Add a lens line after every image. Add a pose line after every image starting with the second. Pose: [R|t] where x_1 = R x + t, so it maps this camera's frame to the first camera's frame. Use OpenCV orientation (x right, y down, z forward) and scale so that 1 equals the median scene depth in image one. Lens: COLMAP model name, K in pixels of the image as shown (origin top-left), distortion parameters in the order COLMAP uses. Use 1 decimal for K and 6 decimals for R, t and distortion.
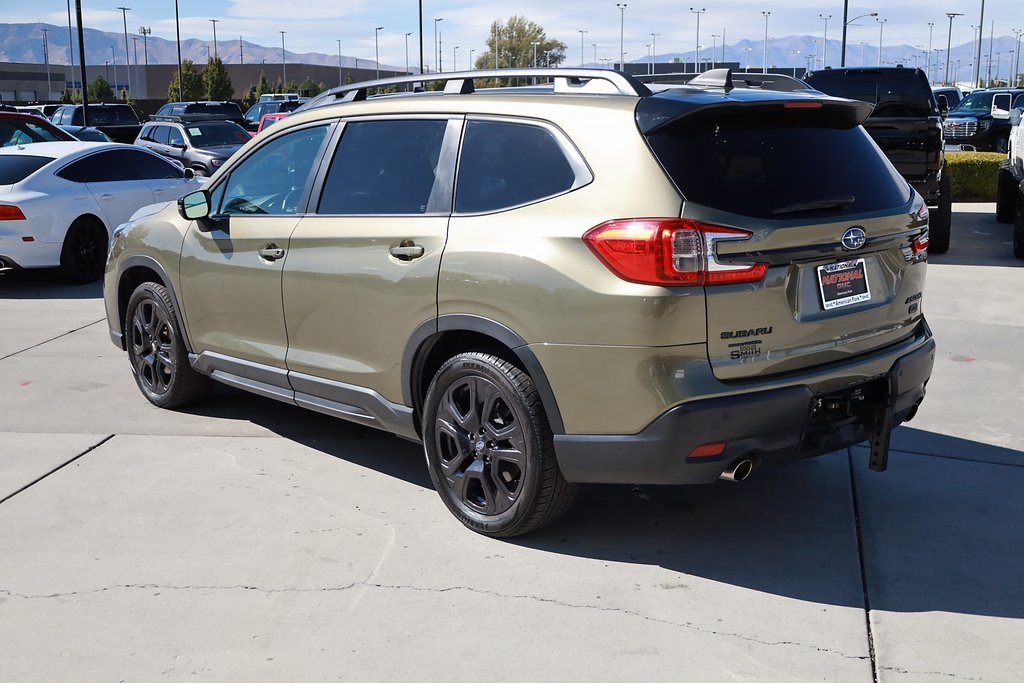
lens RADIAL K [[1203.2, 0, 511.9], [0, 1203.2, 343.7], [0, 0, 1]] dist [0.025197, 0.000000]
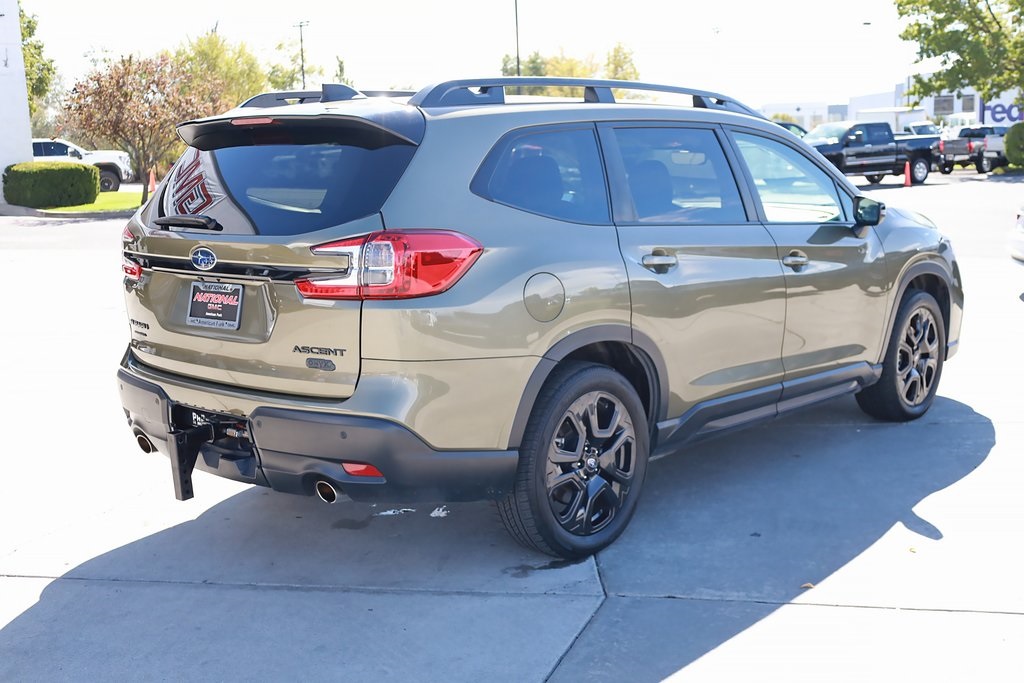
lens RADIAL K [[1215.1, 0, 516.2], [0, 1215.1, 343.5], [0, 0, 1]] dist [0.020859, 0.000000]
pose [[0.075536, 0.168555, -0.982794, 1.255988], [-0.161713, 0.974633, 0.154727, -0.209769], [0.983943, 0.147243, 0.100878, 1.133778]]
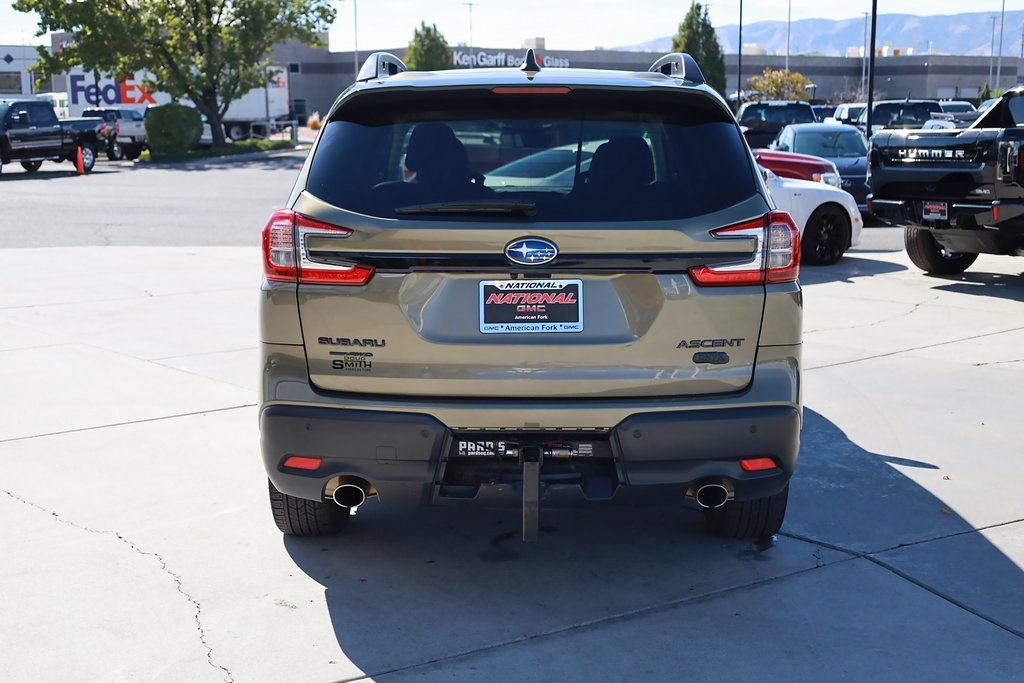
lens RADIAL K [[1402.8, 0, 503.5], [0, 1402.8, 335.8], [0, 0, 1]] dist [-0.032221, 0.000000]
pose [[0.736822, 0.118184, -0.665677, 0.892560], [-0.137986, 0.990166, 0.023060, -0.048839], [0.661855, 0.074863, 0.745884, 0.271004]]
